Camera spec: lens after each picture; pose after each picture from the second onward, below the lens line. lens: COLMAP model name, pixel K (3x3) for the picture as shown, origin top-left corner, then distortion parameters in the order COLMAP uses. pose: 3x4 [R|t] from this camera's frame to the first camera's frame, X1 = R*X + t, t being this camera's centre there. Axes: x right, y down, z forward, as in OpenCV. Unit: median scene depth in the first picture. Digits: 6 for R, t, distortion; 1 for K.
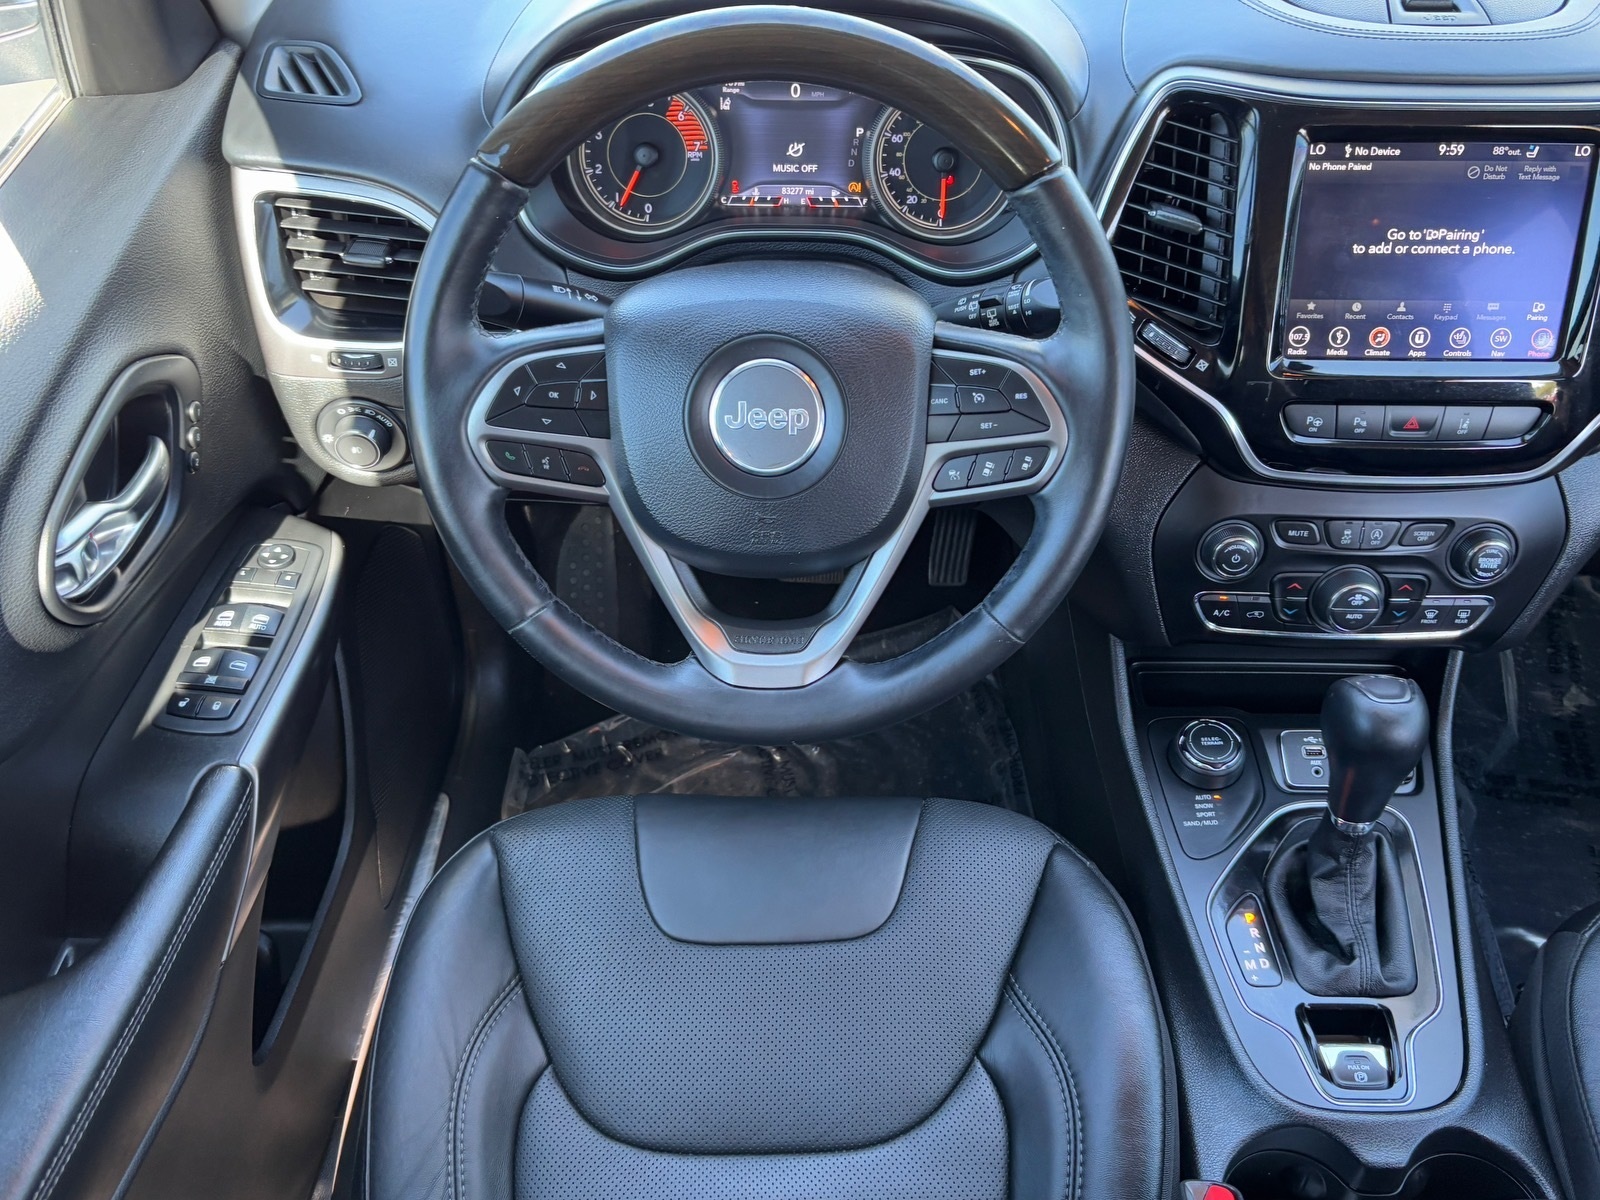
lens RADIAL K [[1388.6, 0, 818.8], [0, 1388.6, 607.8], [0, 0, 1]] dist [0.022379, -0.009410]
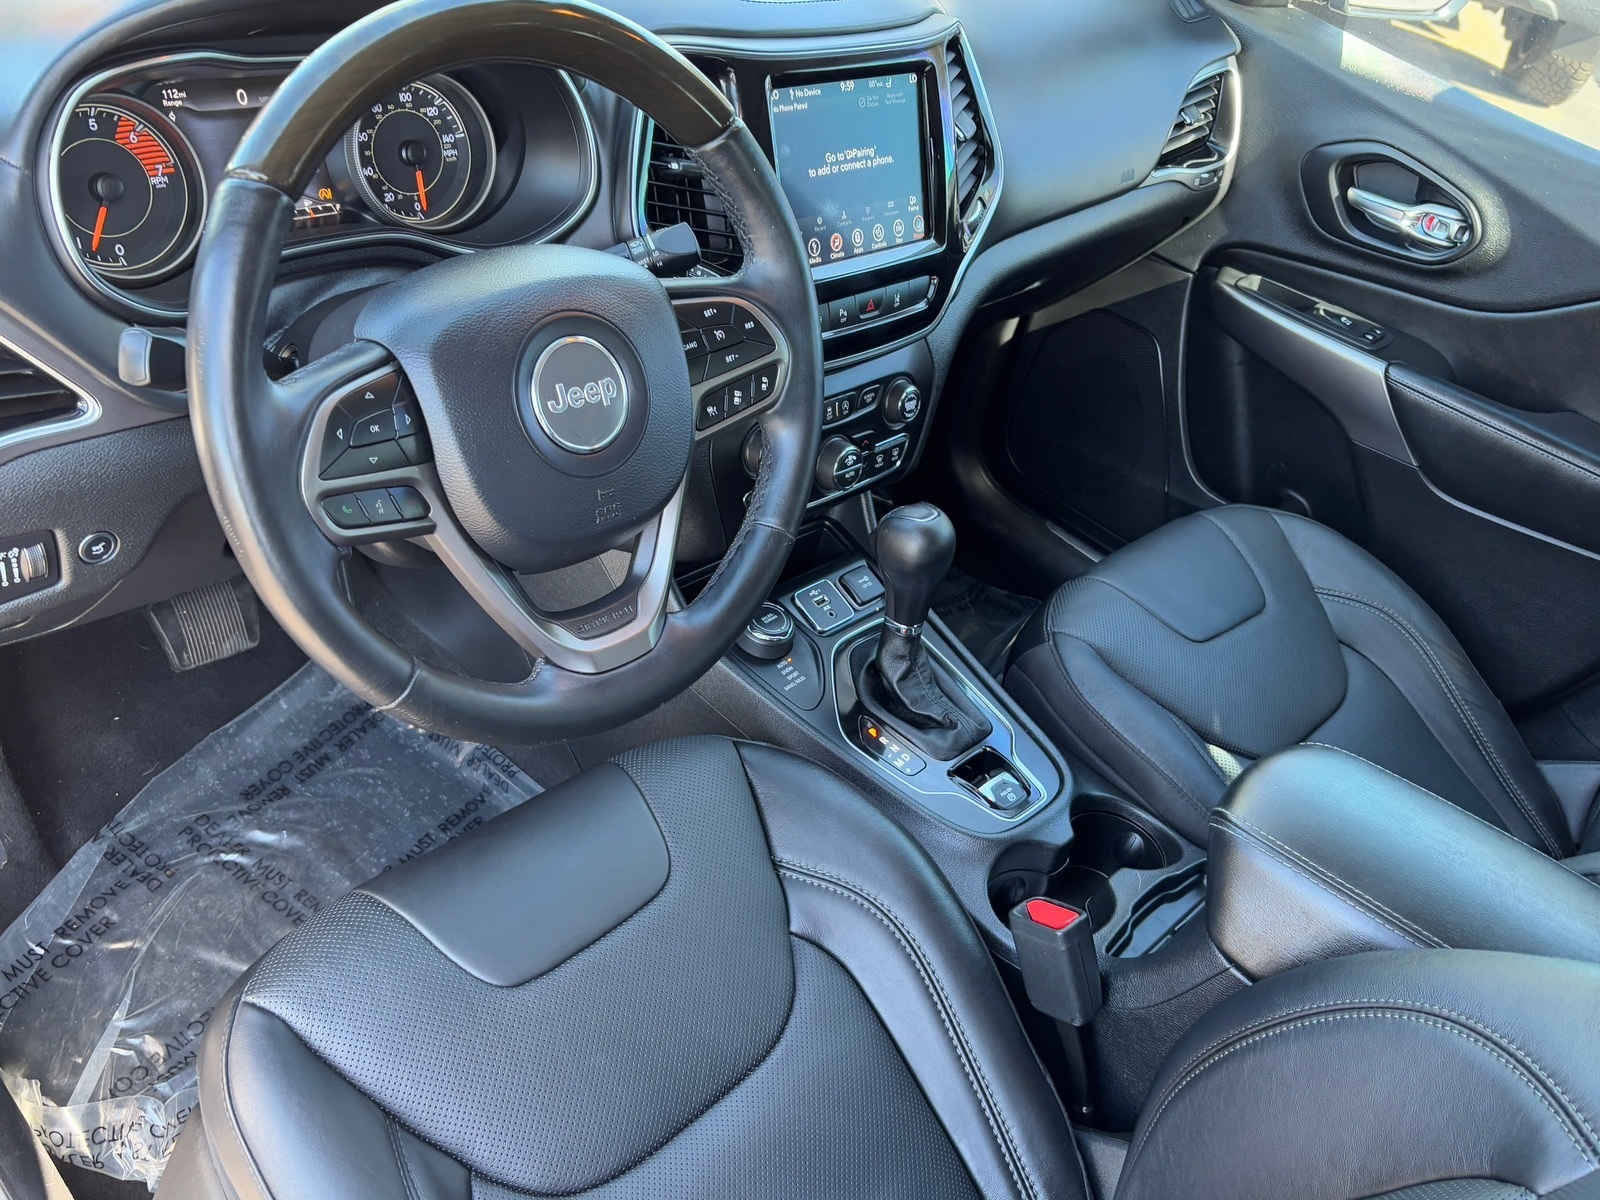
lens RADIAL K [[1388.6, 0, 787.4], [0, 1388.6, 616.6], [0, 0, 1]] dist [0.022379, -0.009410]
pose [[0.681473, -0.336279, 0.650009, -0.509821], [0.340725, 0.931835, 0.124862, -0.049883], [-0.647690, 0.136384, 0.749598, 0.137397]]
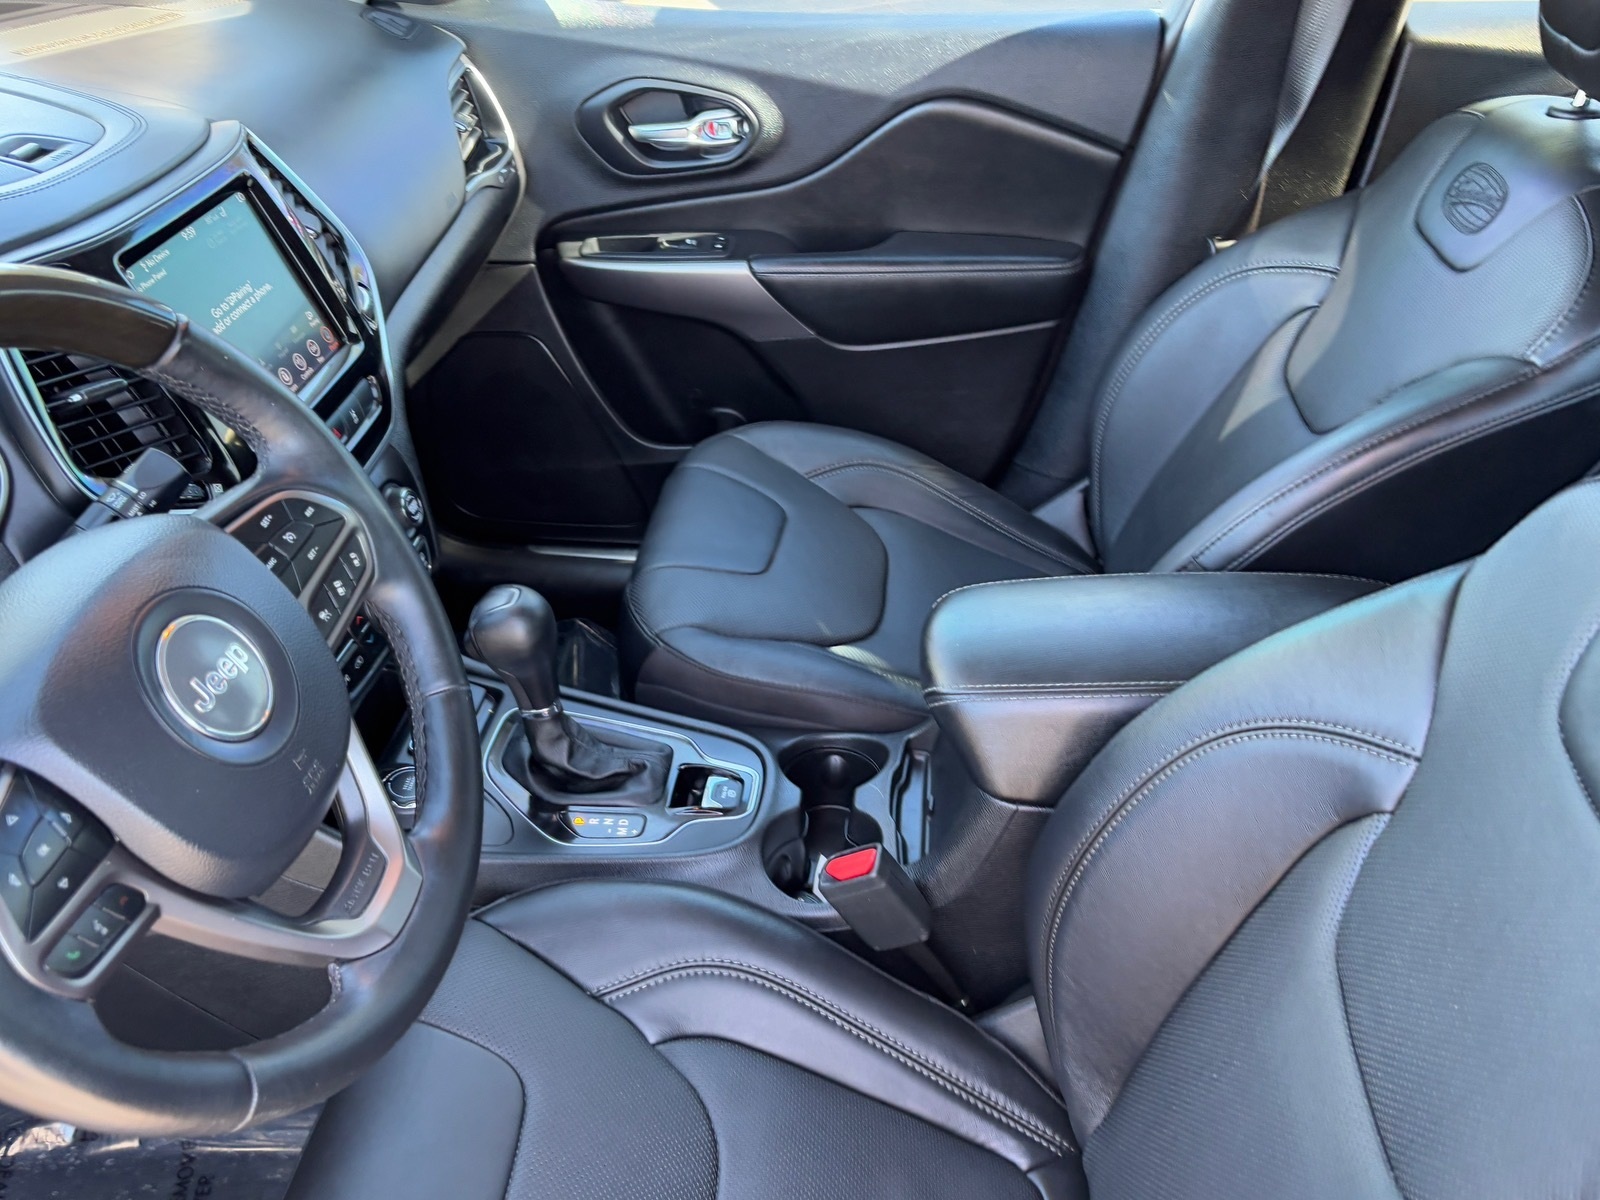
lens RADIAL K [[1388.6, 0, 808.0], [0, 1388.6, 611.0], [0, 0, 1]] dist [0.022379, -0.009410]
pose [[0.090134, -0.562050, 0.822178, -0.541479], [0.690408, 0.630242, 0.355152, -0.171083], [-0.717783, 0.535627, 0.444850, 0.270012]]
